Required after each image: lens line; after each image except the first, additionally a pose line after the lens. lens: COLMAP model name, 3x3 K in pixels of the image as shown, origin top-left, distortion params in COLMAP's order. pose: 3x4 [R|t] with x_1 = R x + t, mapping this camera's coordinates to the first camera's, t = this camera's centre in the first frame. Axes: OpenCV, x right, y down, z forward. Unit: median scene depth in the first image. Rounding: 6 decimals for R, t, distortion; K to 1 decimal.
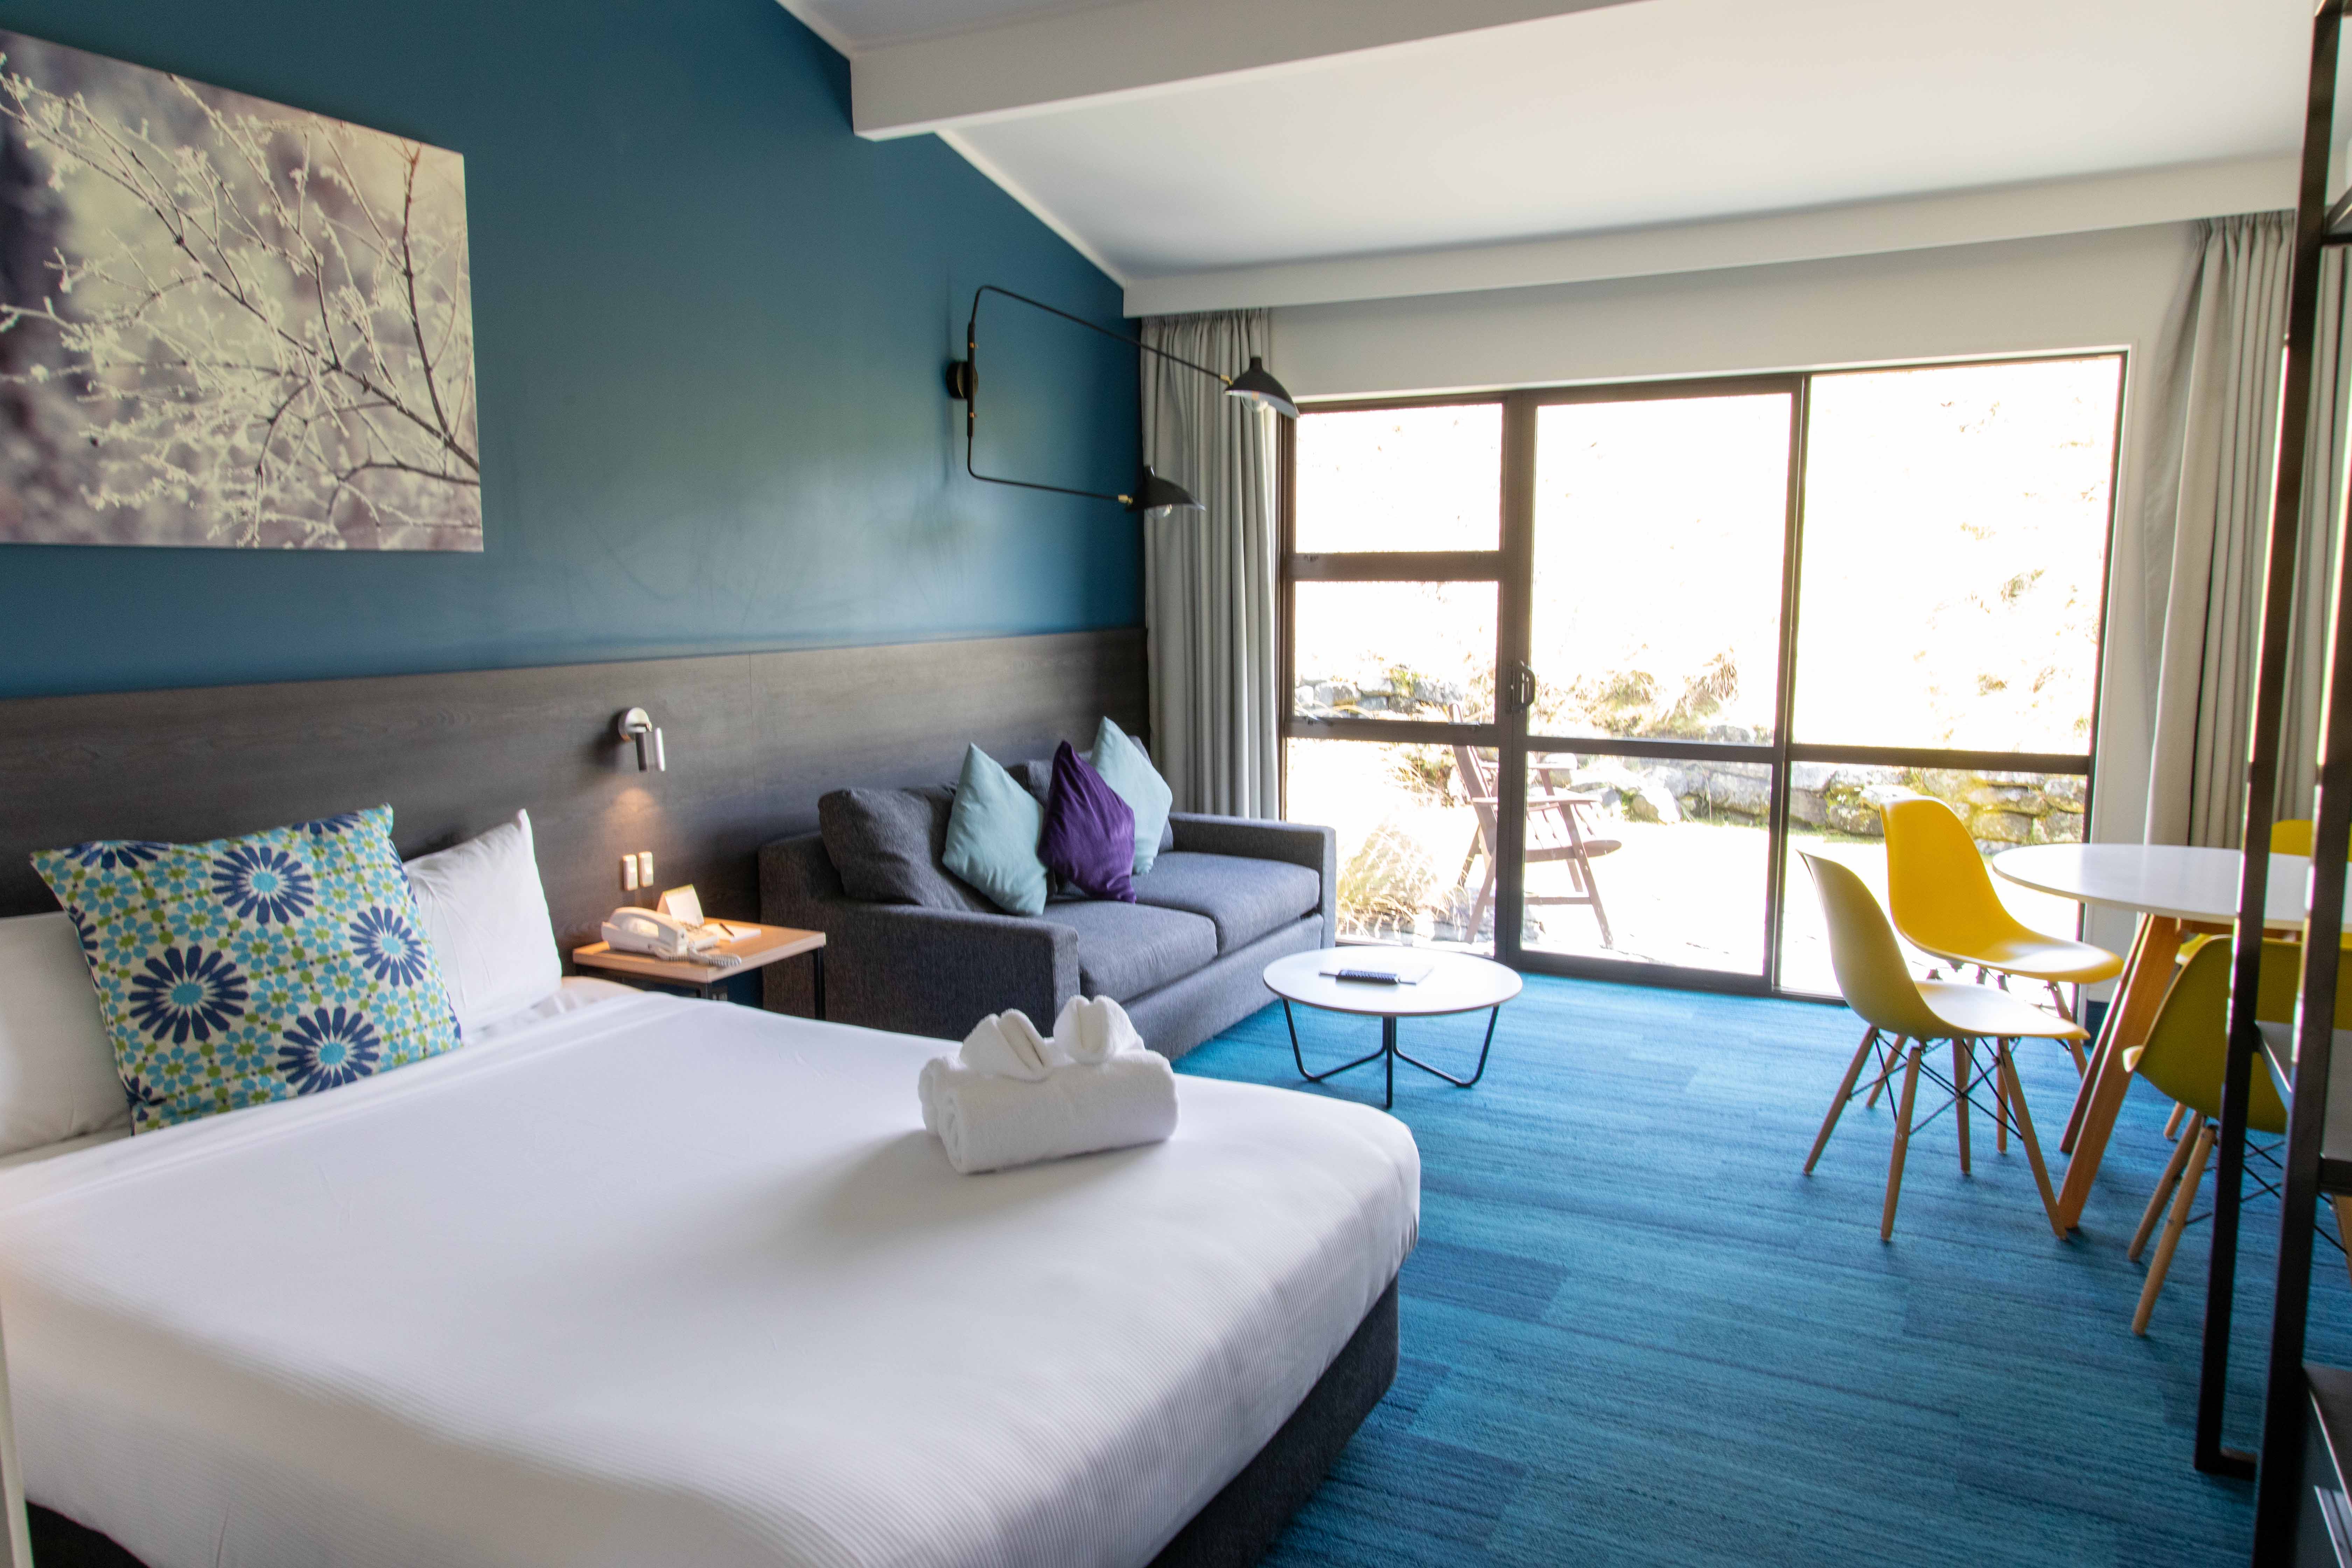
lens RADIAL K [[1609.5, 0, 1151.6], [0, 1609.5, 789.8], [0, 0, 1]] dist [0.045402, -0.048565]
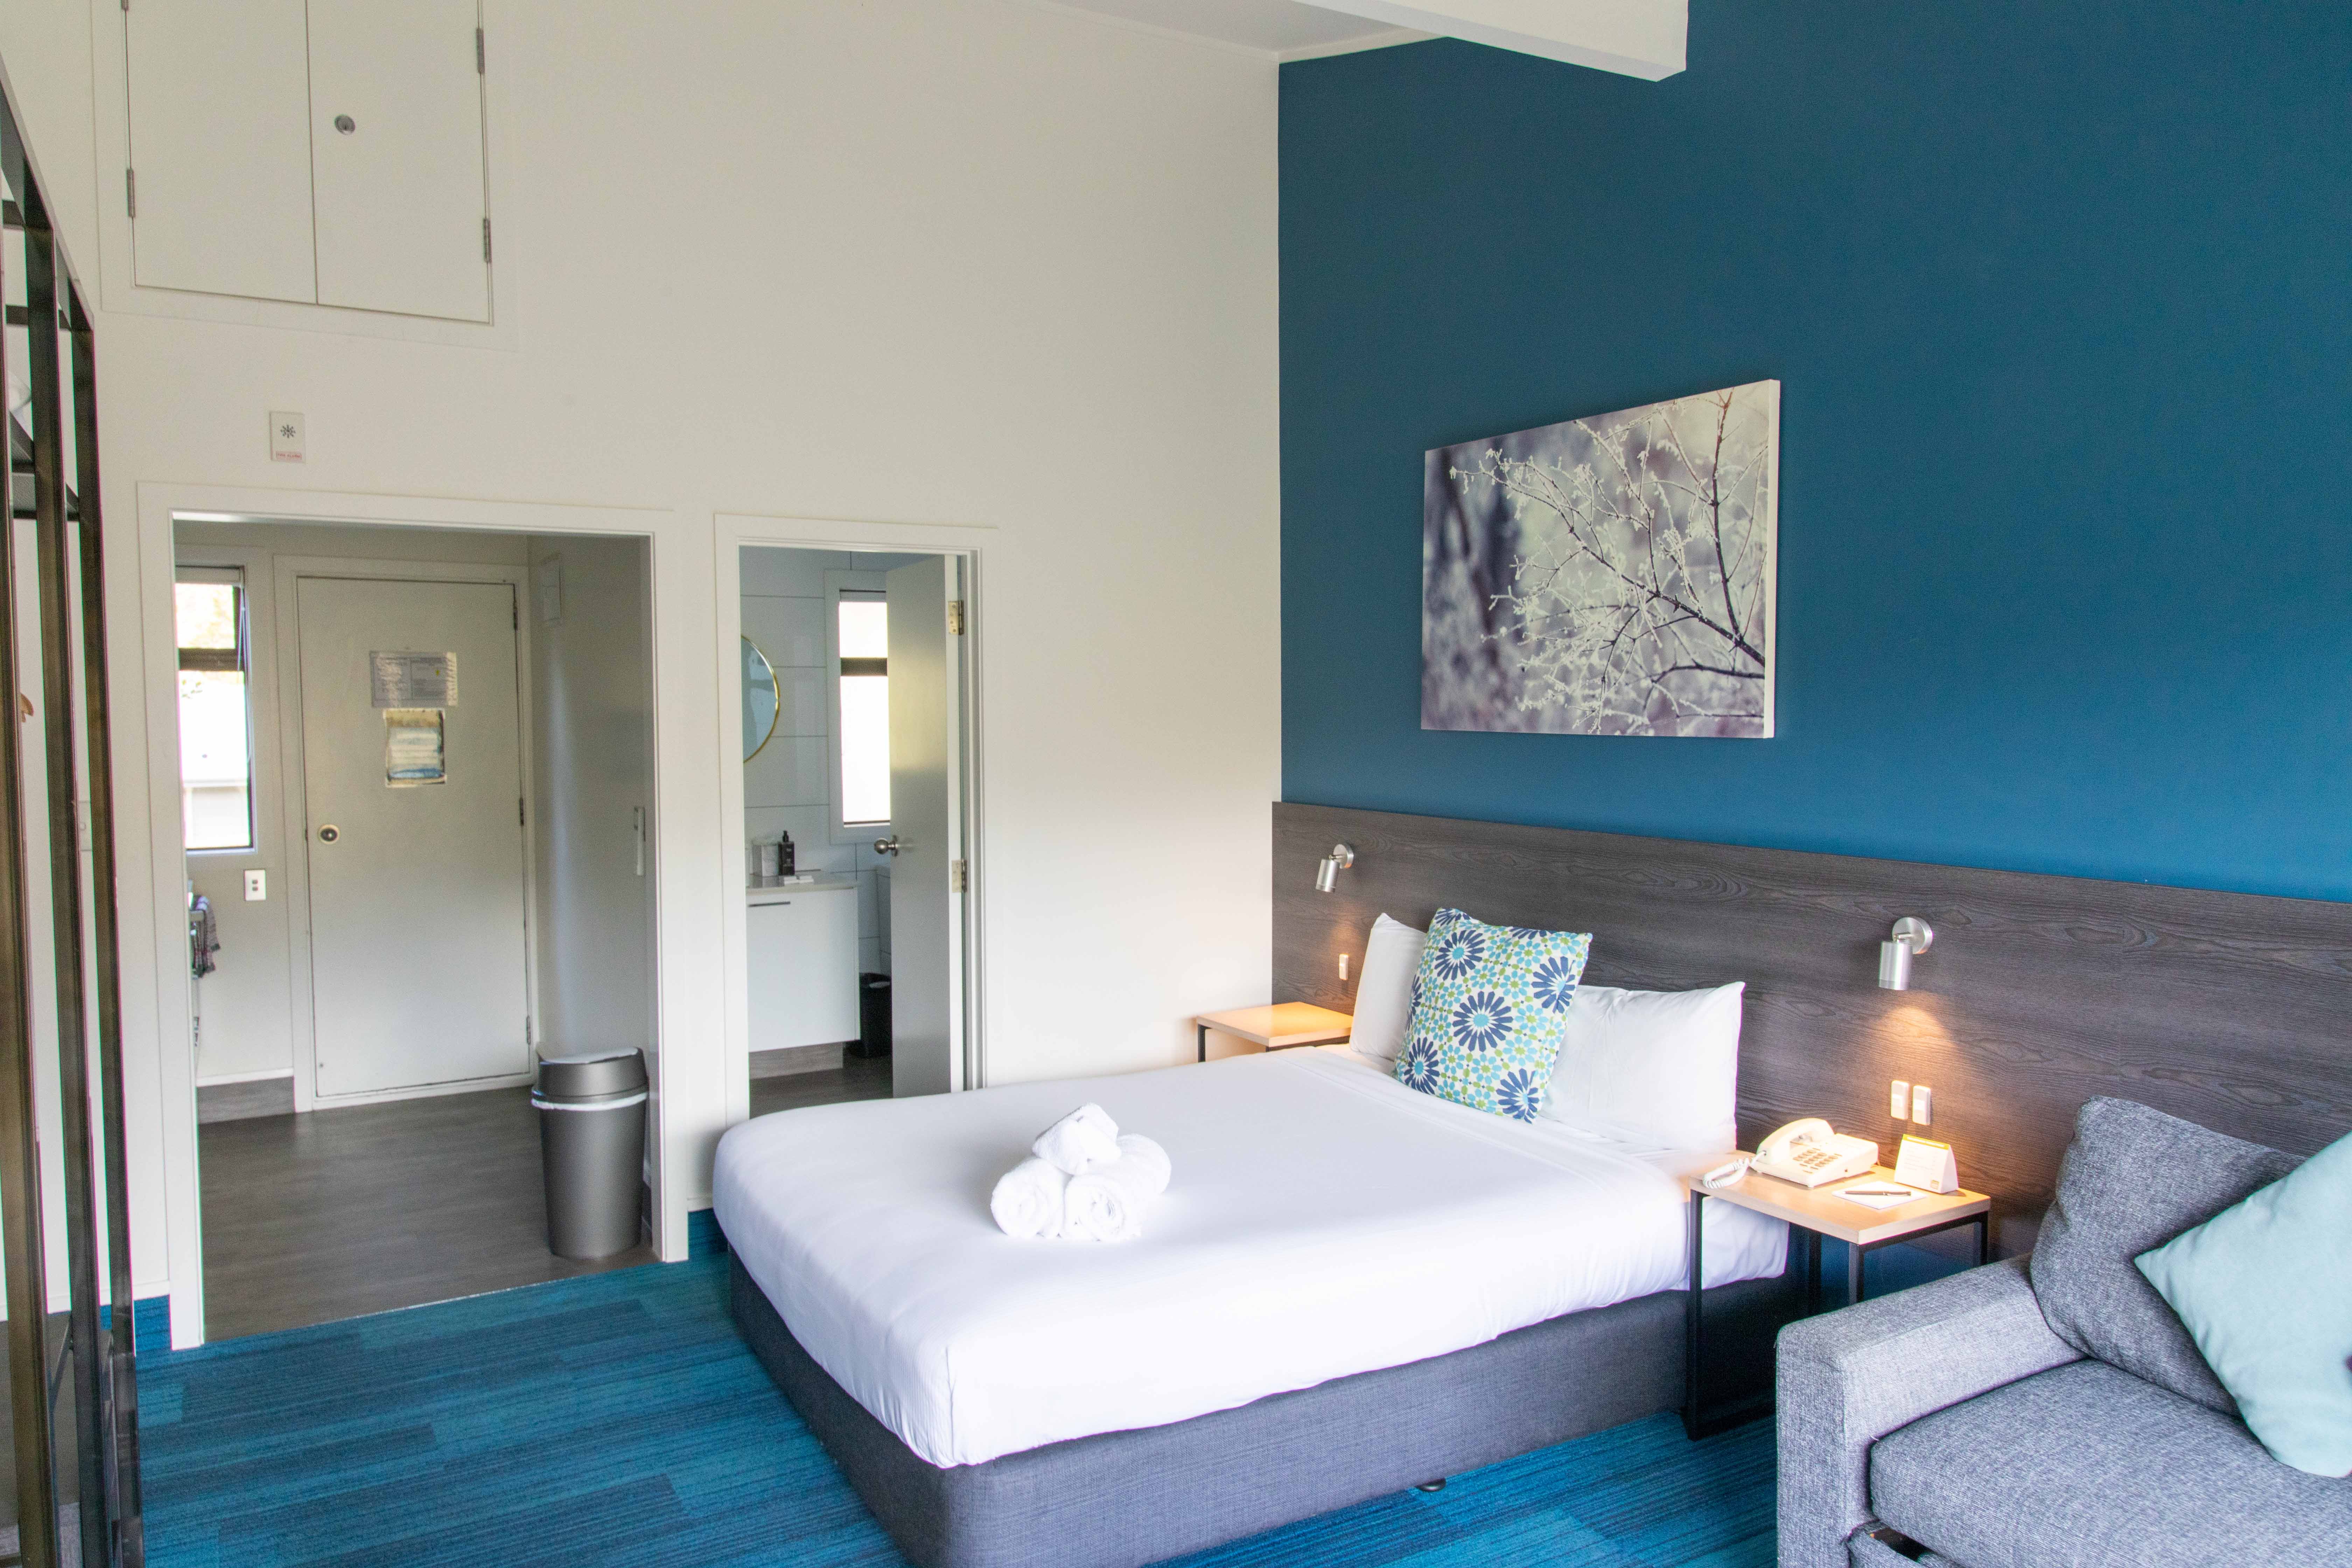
lens RADIAL K [[1609.5, 0, 1151.6], [0, 1609.5, 789.8], [0, 0, 1]] dist [0.045402, -0.048565]
pose [[-0.537060, 0.051811, -0.841951, 0.733035], [-0.105578, 0.986135, 0.128029, -0.215497], [0.836911, 0.157651, -0.524144, 1.272232]]
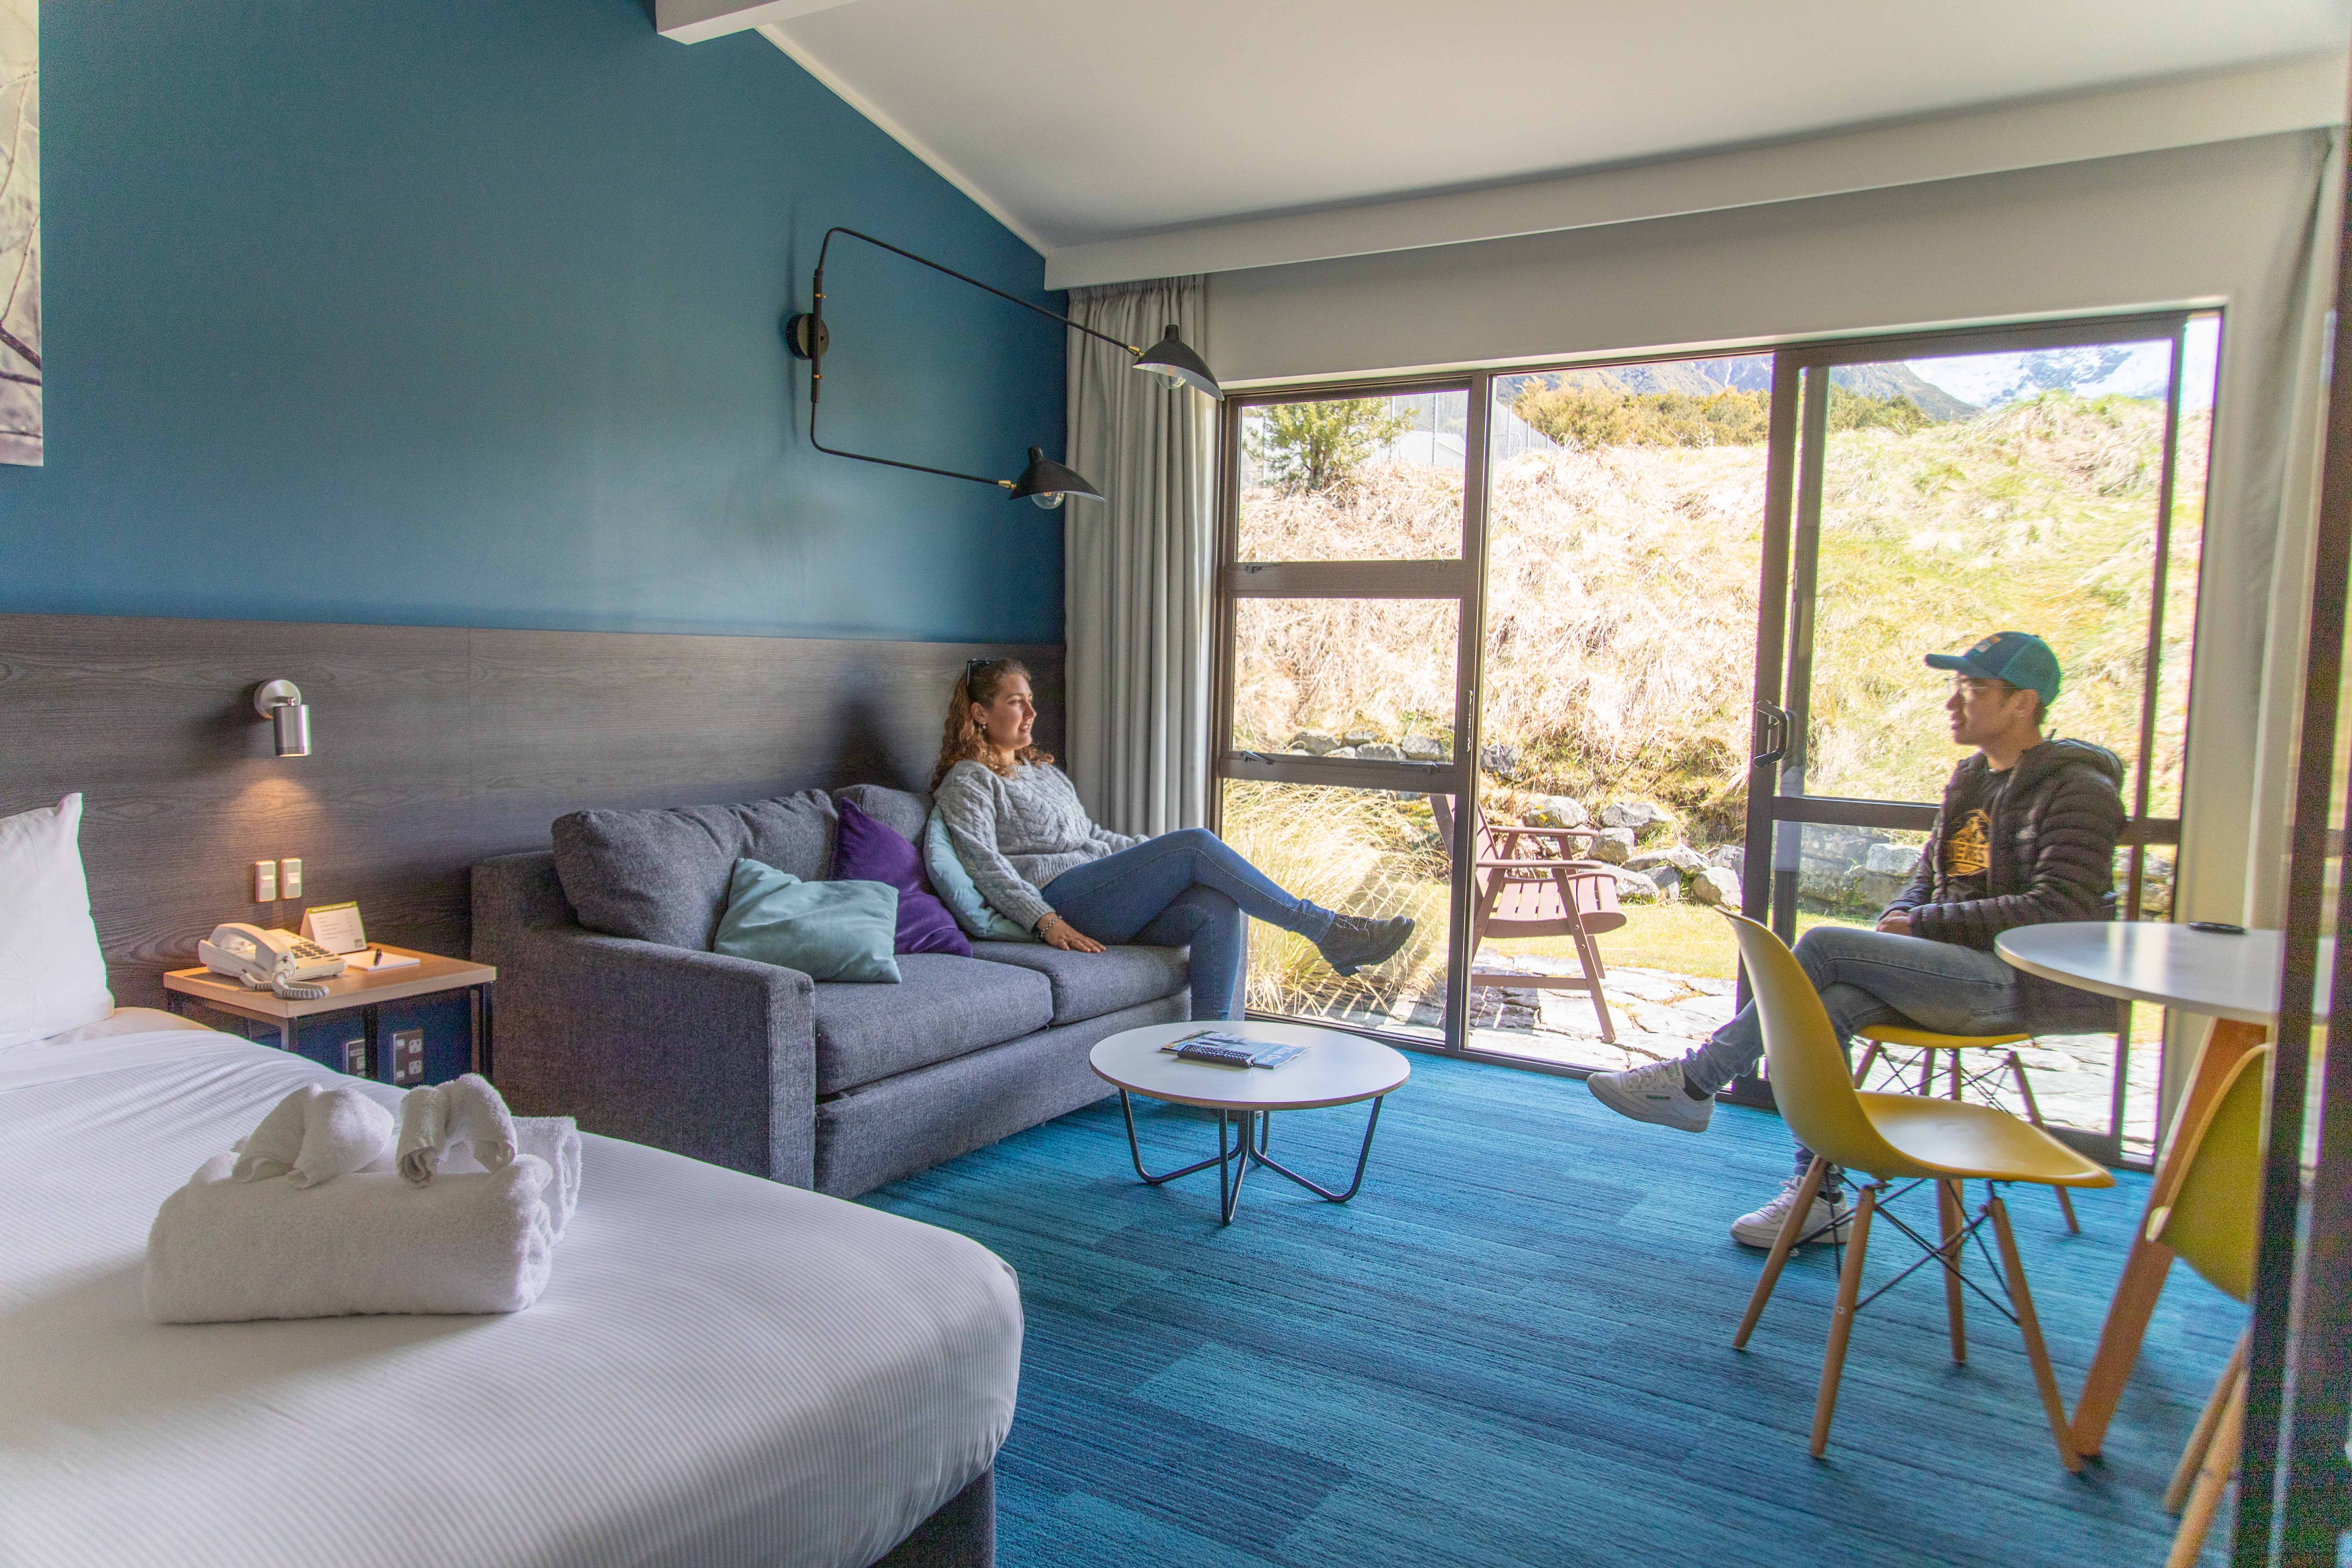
lens RADIAL K [[1609.5, 0, 1151.6], [0, 1609.5, 789.8], [0, 0, 1]] dist [0.045402, -0.048565]
pose [[0.995956, 0.034989, -0.082755, 0.215868], [-0.039025, 0.998100, -0.047674, 0.031167], [0.080930, 0.050711, 0.995429, 0.257923]]
